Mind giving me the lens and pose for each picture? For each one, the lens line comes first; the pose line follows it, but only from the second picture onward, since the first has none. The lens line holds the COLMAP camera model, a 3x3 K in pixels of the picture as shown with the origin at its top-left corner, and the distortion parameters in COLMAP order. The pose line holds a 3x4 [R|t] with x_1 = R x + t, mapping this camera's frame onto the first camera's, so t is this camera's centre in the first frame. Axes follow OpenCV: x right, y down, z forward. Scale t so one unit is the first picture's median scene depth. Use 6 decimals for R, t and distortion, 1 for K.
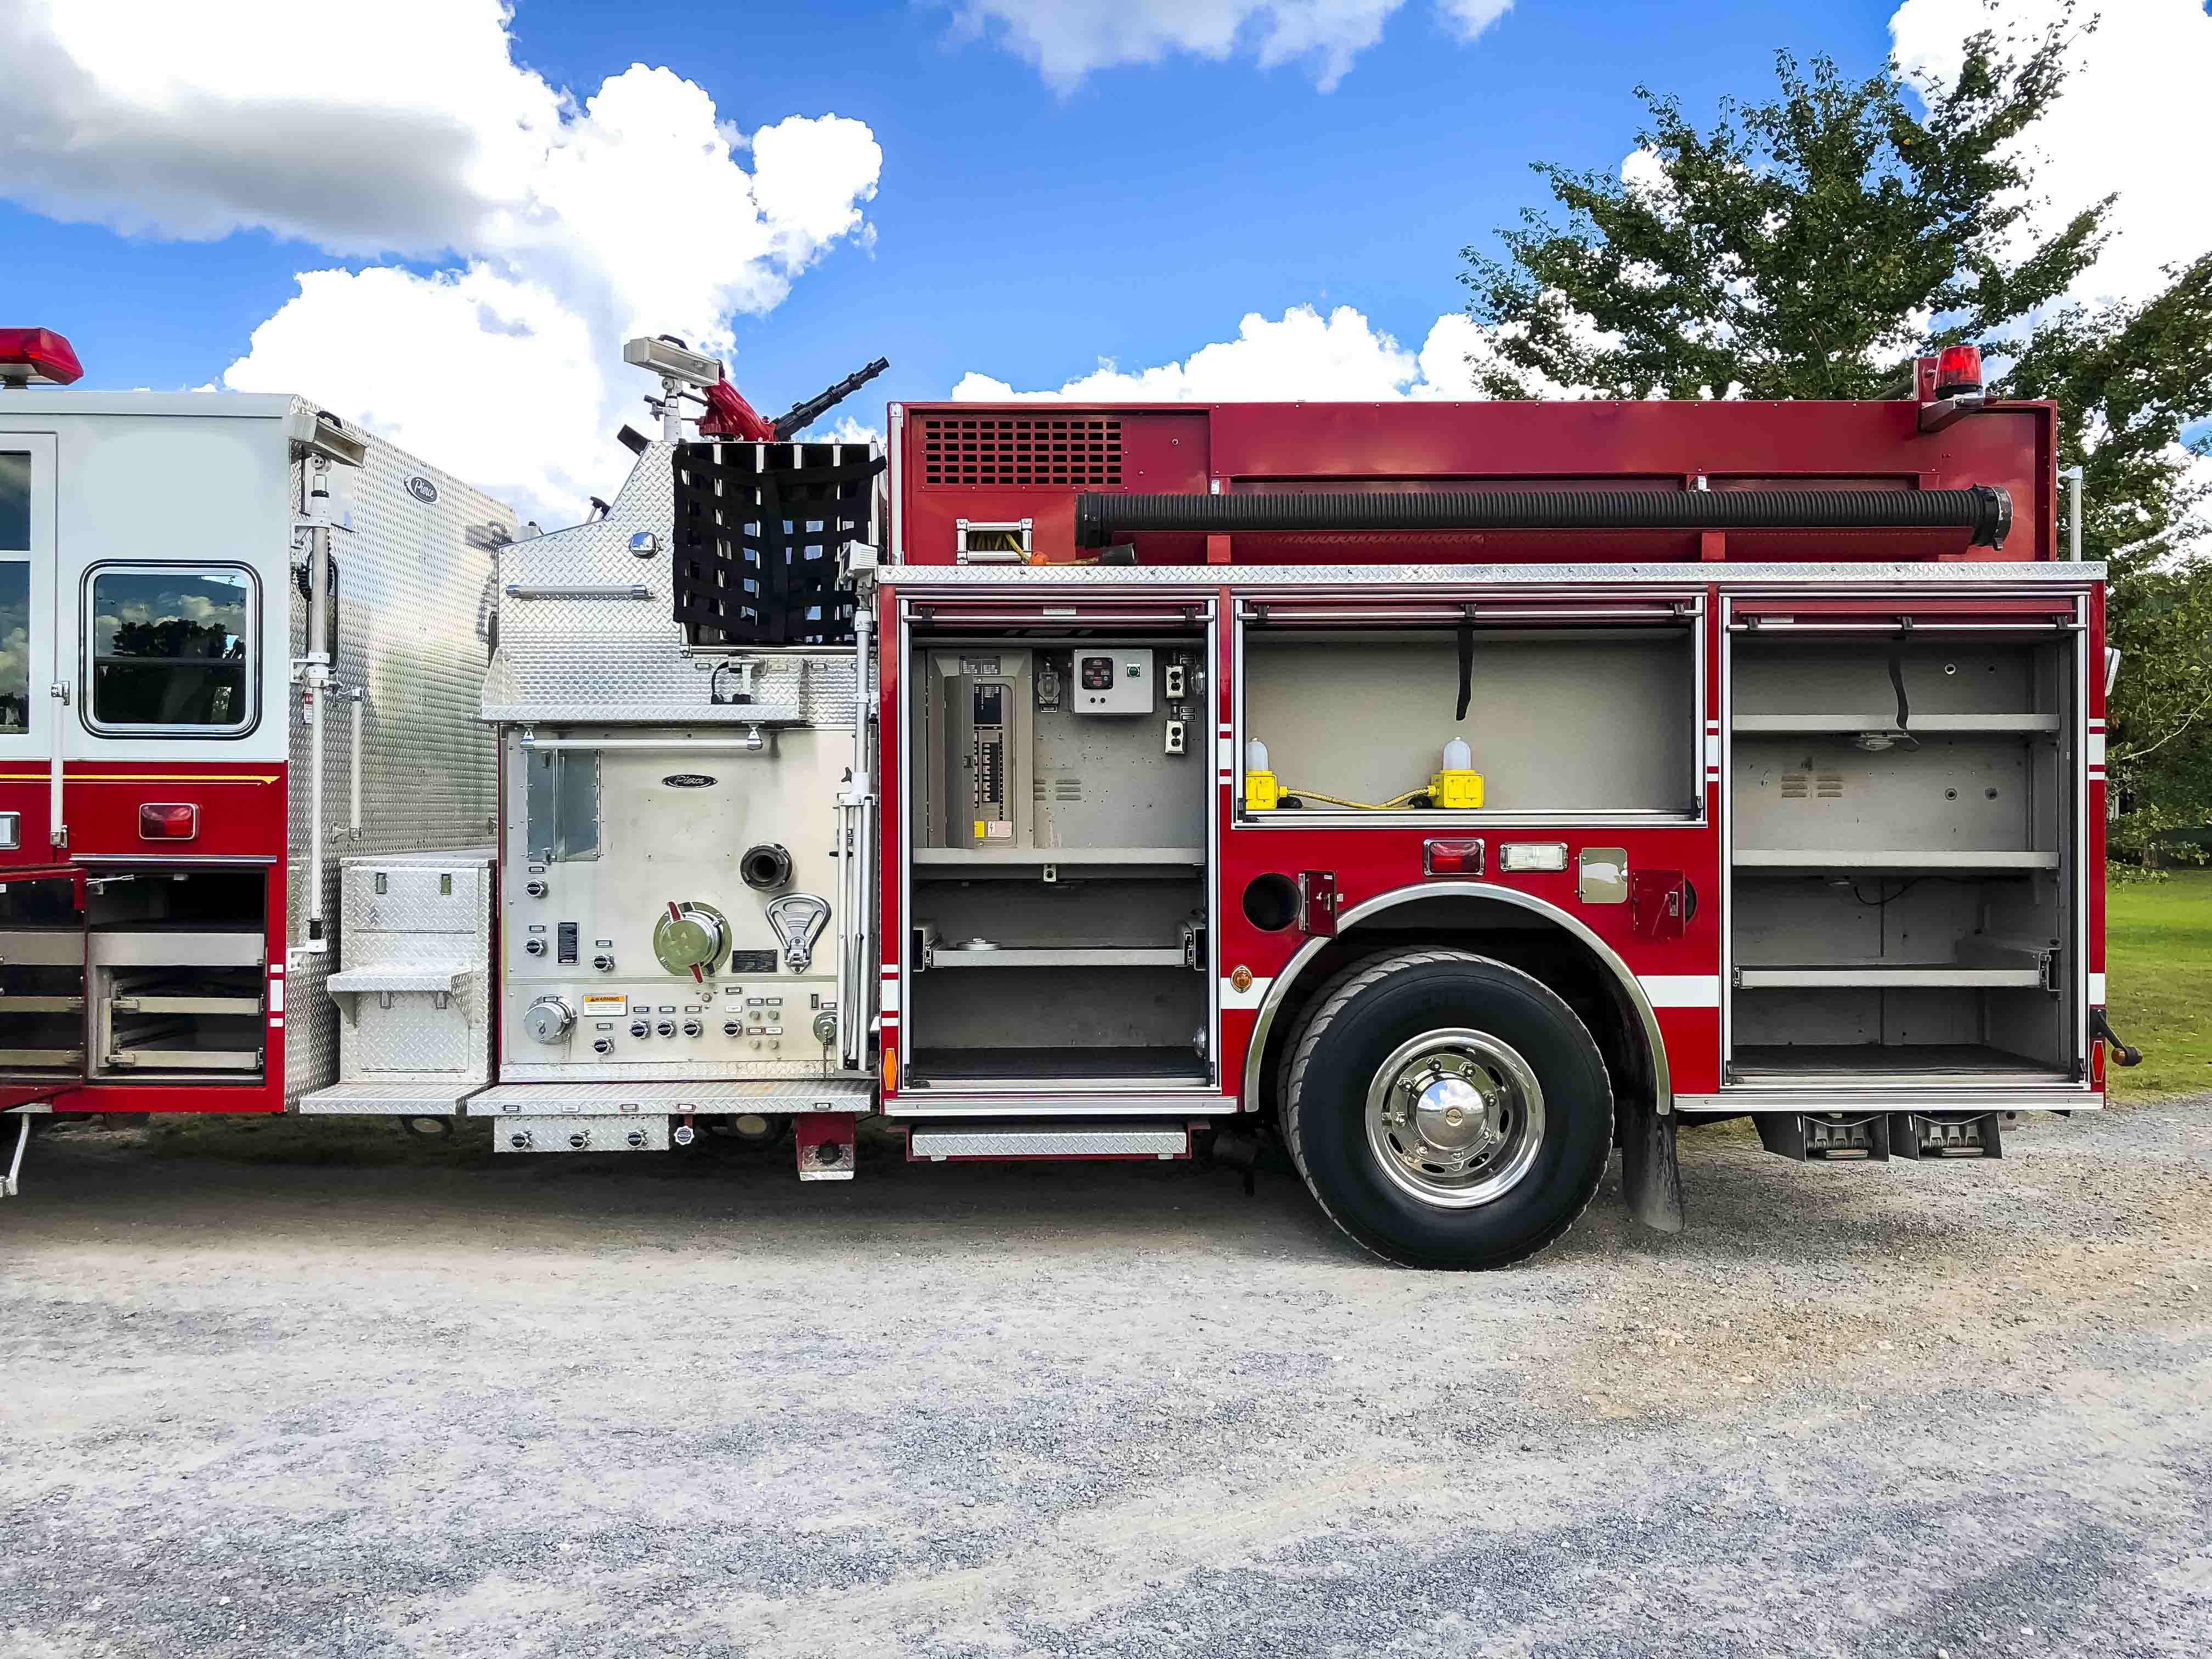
lens RADIAL K [[1814.0, 0, 1105.7], [0, 1814.0, 820.0], [0, 0, 1]] dist [0.040271, -0.051361]
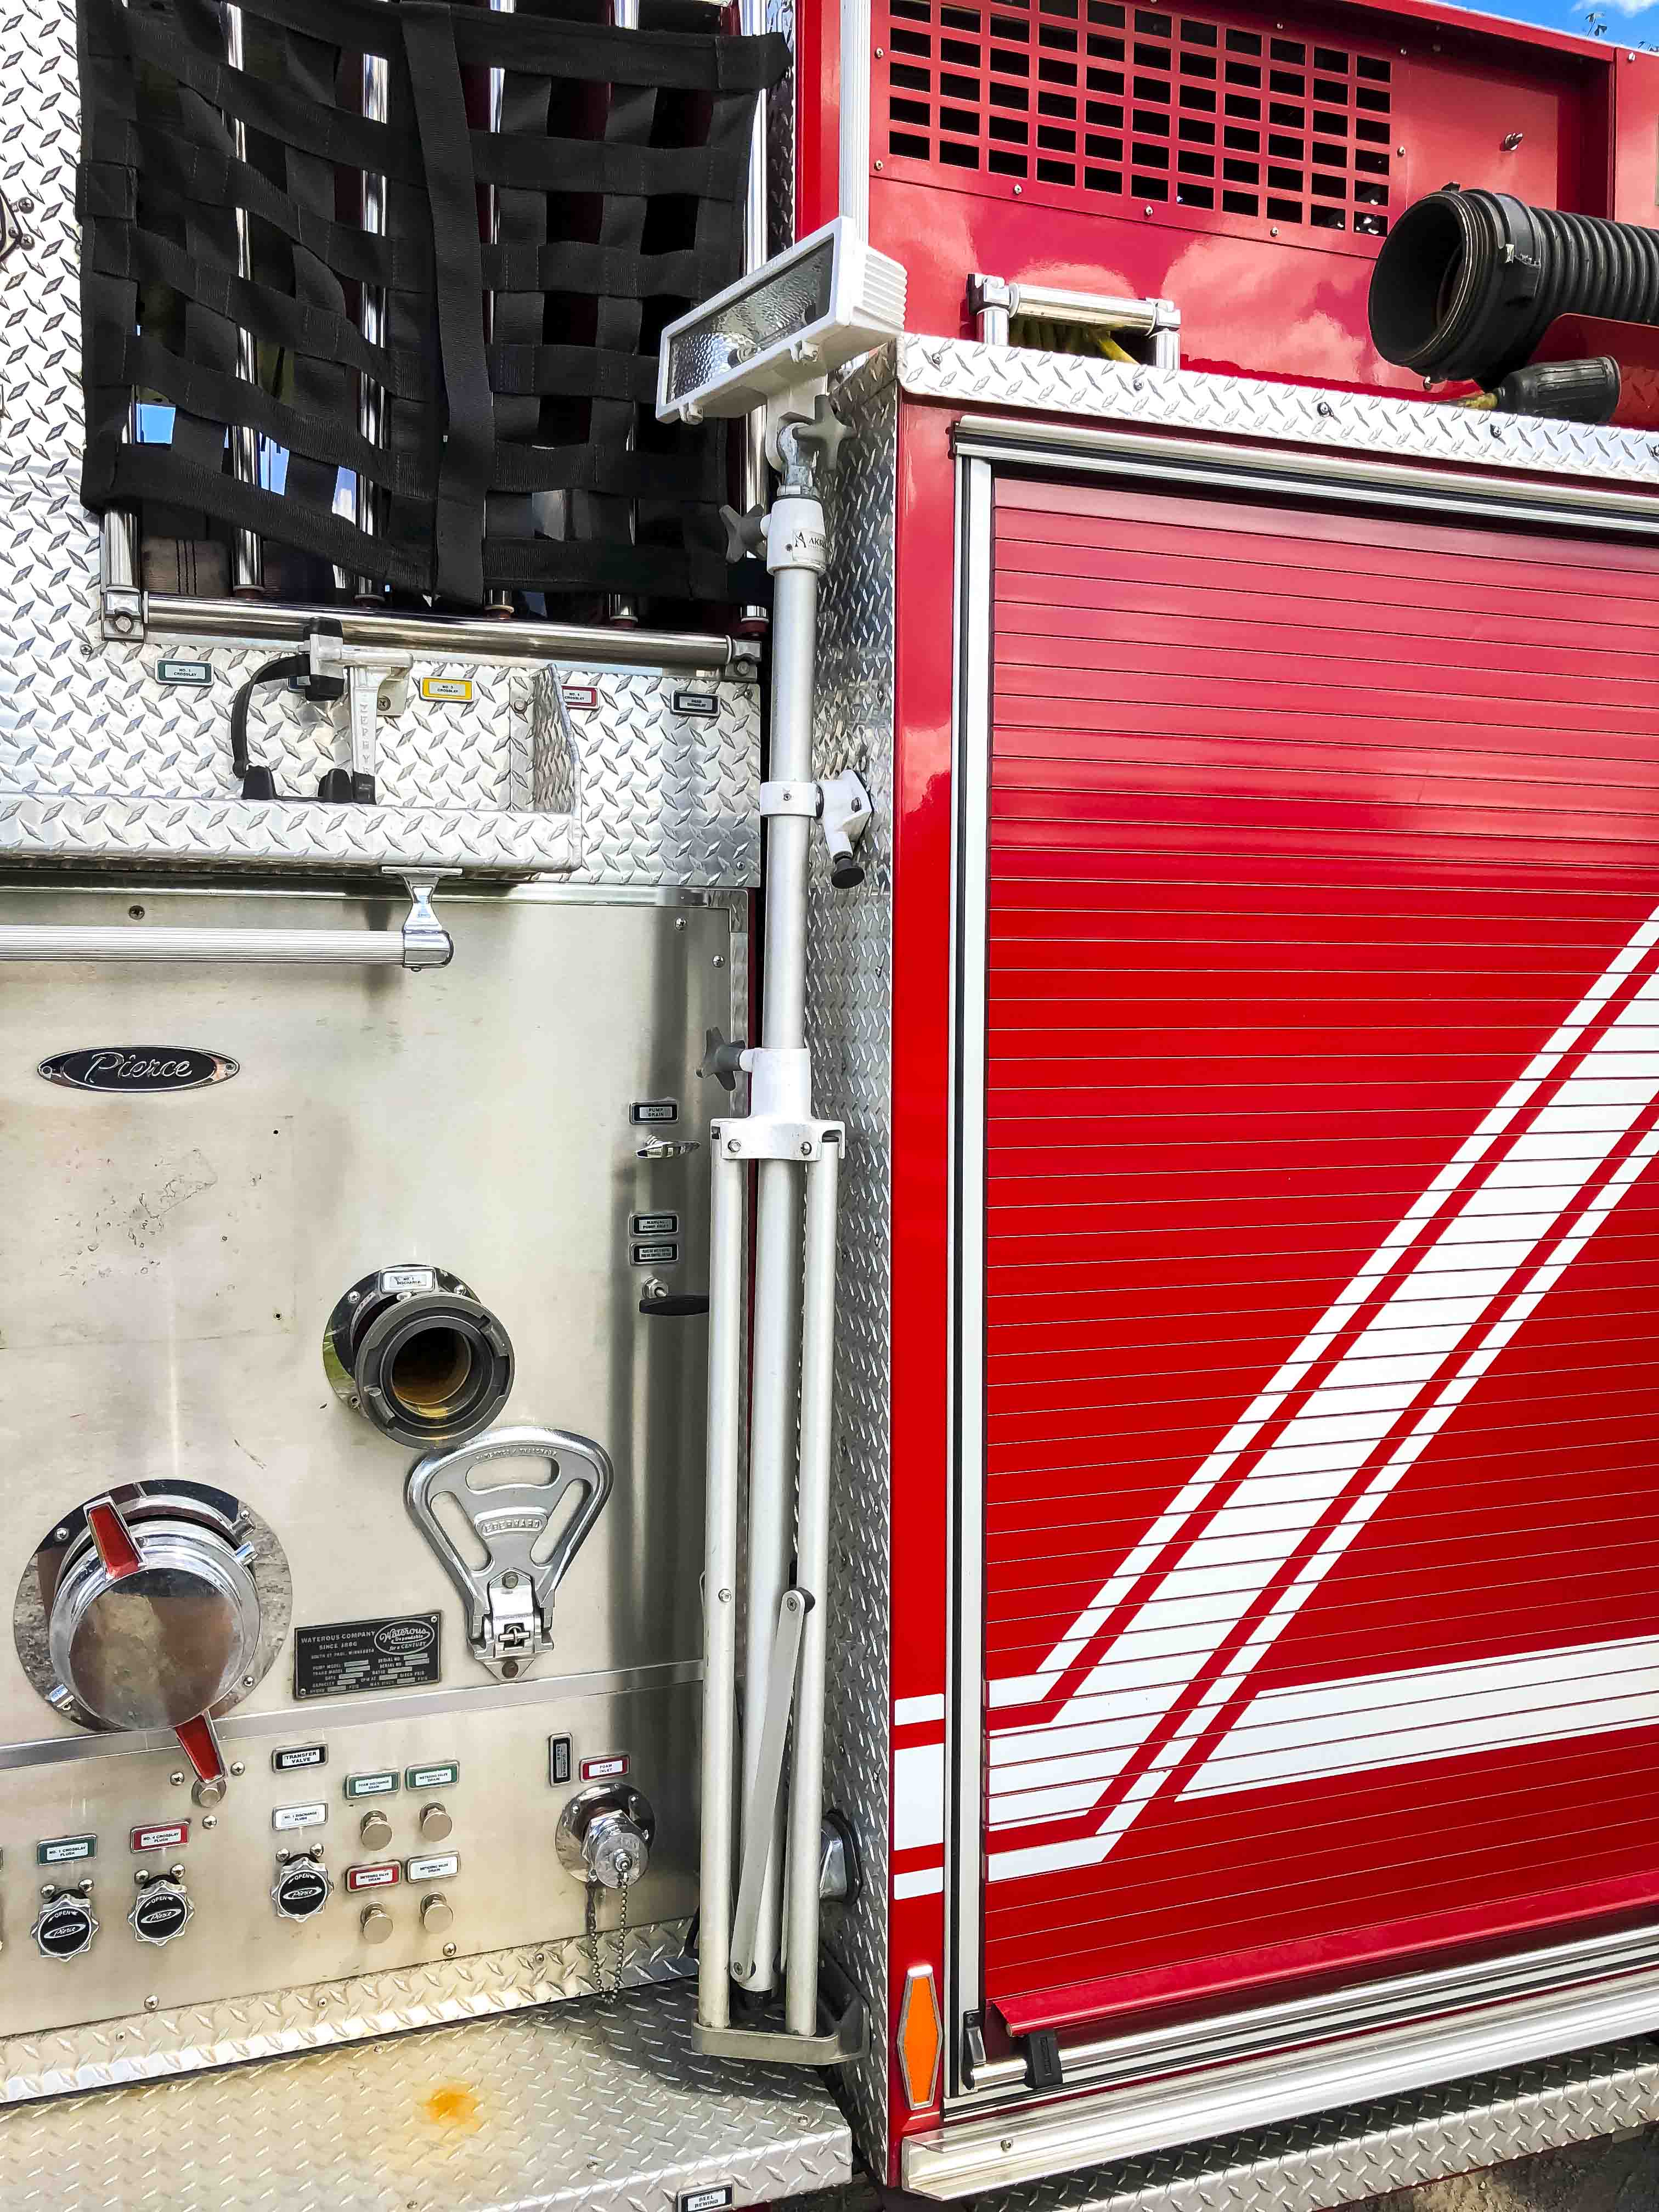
lens RADIAL K [[1814.0, 0, 804.1], [0, 1814.0, 1093.4], [0, 0, 1]] dist [0.040271, -0.051361]
pose [[0.947109, -0.008913, 0.320788, -0.229500], [-0.006603, 0.998861, 0.047249, -0.033036], [-0.320844, -0.046868, 0.945972, 0.714821]]
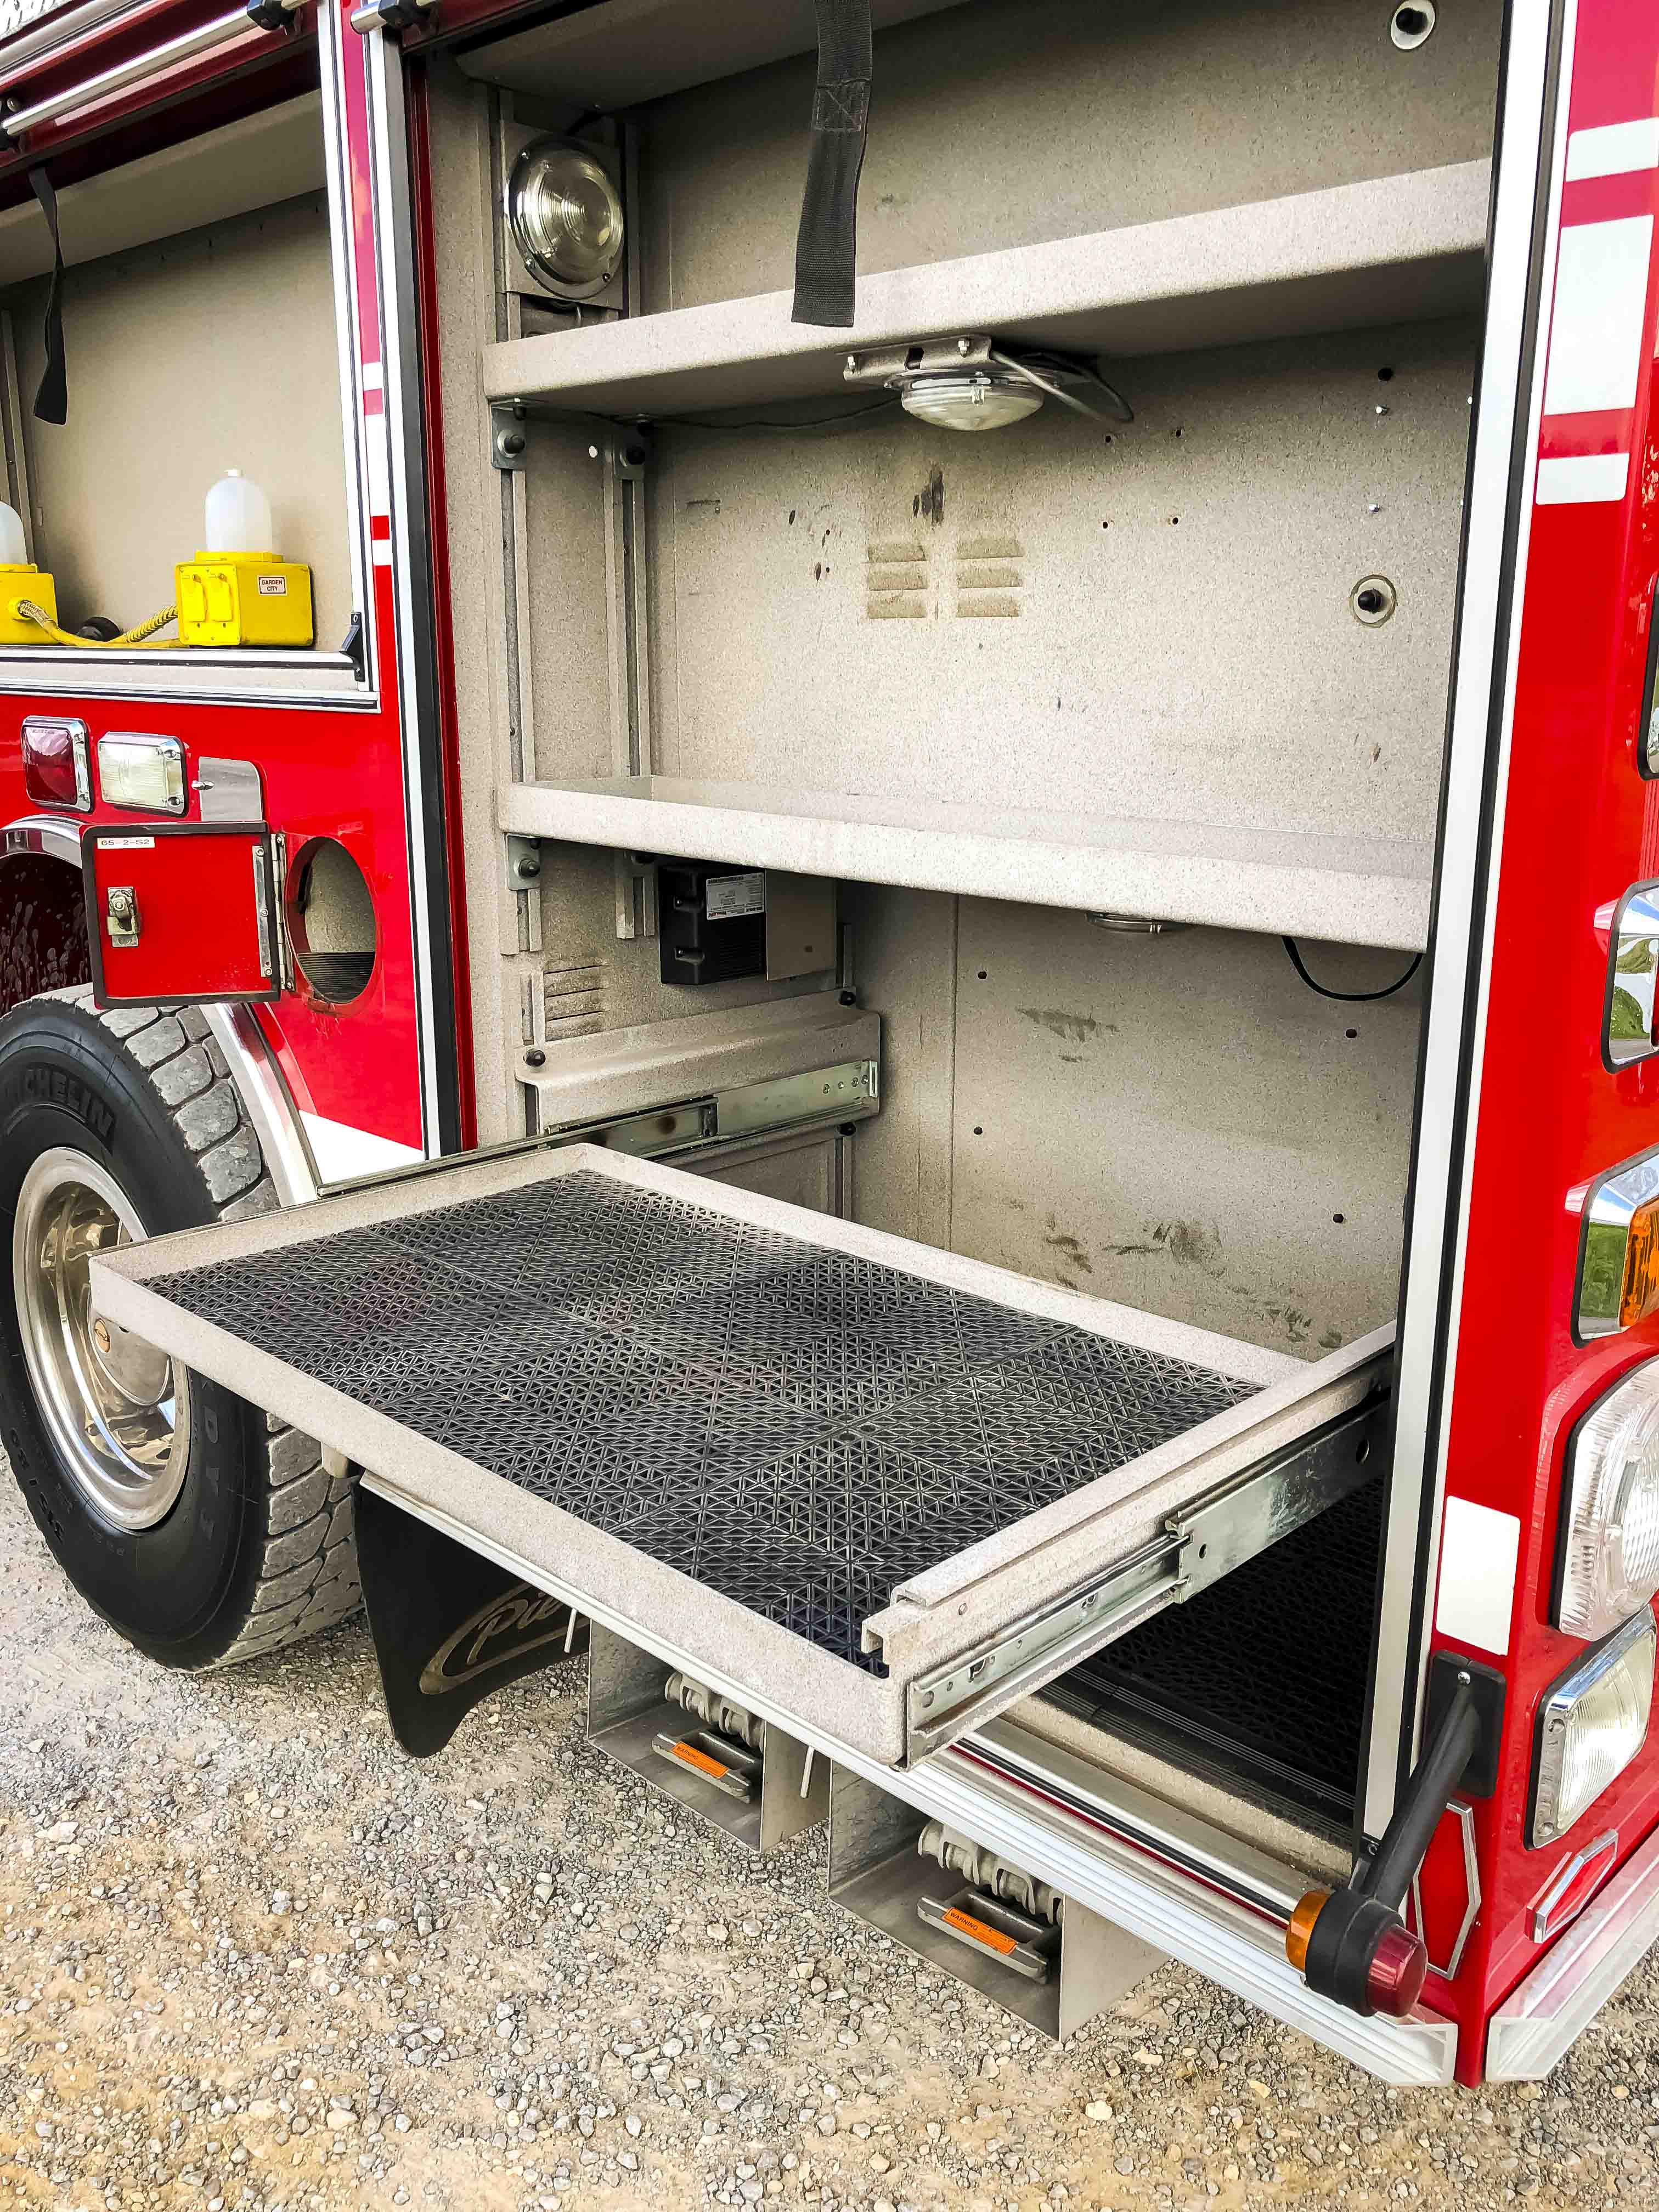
lens RADIAL K [[1814.0, 0, 785.8], [0, 1814.0, 1103.1], [0, 0, 1]] dist [0.040271, -0.051361]
pose [[0.702144, 0.177987, -0.689430, 0.610697], [-0.011928, 0.971058, 0.238546, -0.006440], [0.711935, -0.159271, 0.683946, 0.804353]]
